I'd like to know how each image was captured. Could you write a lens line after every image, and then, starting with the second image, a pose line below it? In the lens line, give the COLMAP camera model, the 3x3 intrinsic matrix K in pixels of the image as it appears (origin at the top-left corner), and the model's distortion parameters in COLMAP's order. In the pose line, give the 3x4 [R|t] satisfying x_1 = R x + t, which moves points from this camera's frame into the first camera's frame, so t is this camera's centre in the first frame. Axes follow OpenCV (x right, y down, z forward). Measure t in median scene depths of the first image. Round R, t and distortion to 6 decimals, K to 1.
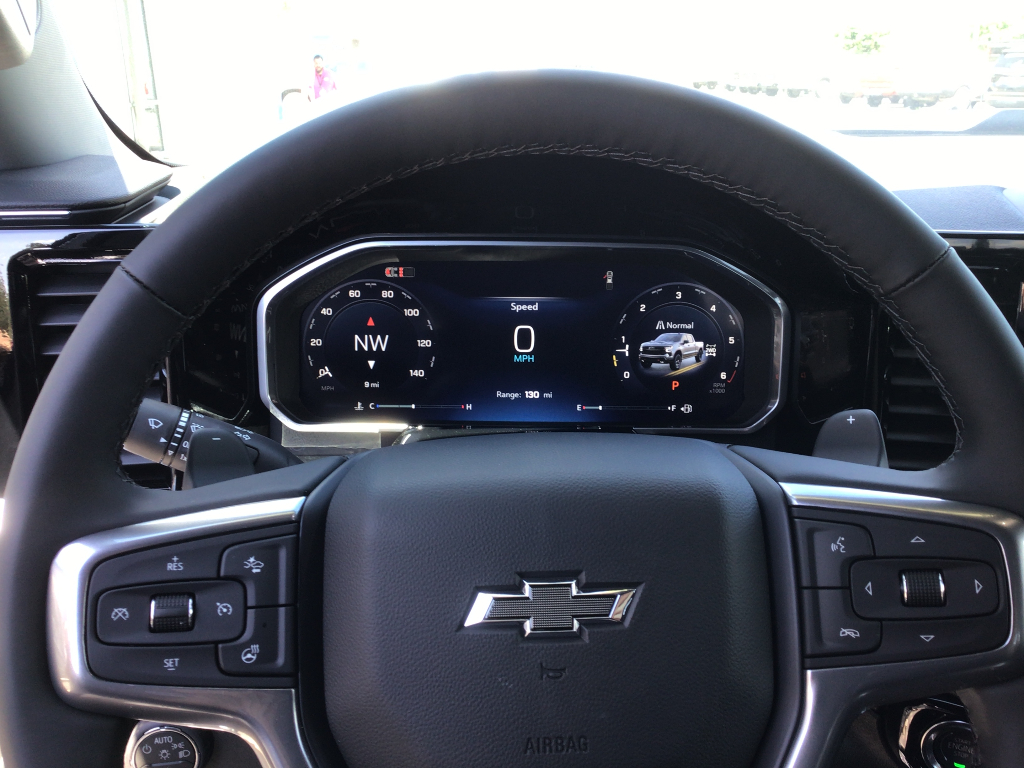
lens RADIAL K [[917.0, 0, 515.6], [0, 917.0, 384.5], [0, 0, 1]] dist [0.092142, -0.159019]
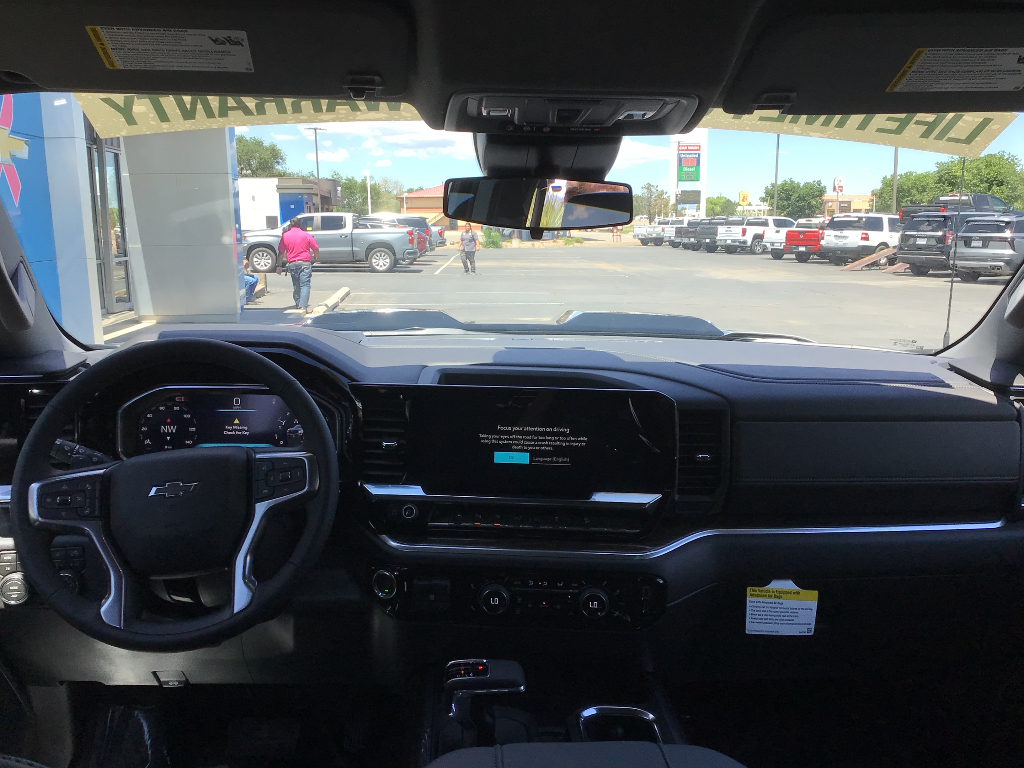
lens RADIAL K [[917.0, 0, 515.6], [0, 917.0, 384.5], [0, 0, 1]] dist [0.092142, -0.159019]
pose [[0.999383, 0.004294, 0.034849, 0.643934], [0.001044, 0.988421, -0.151734, 0.201404], [-0.035097, 0.151677, 0.987807, -1.378629]]
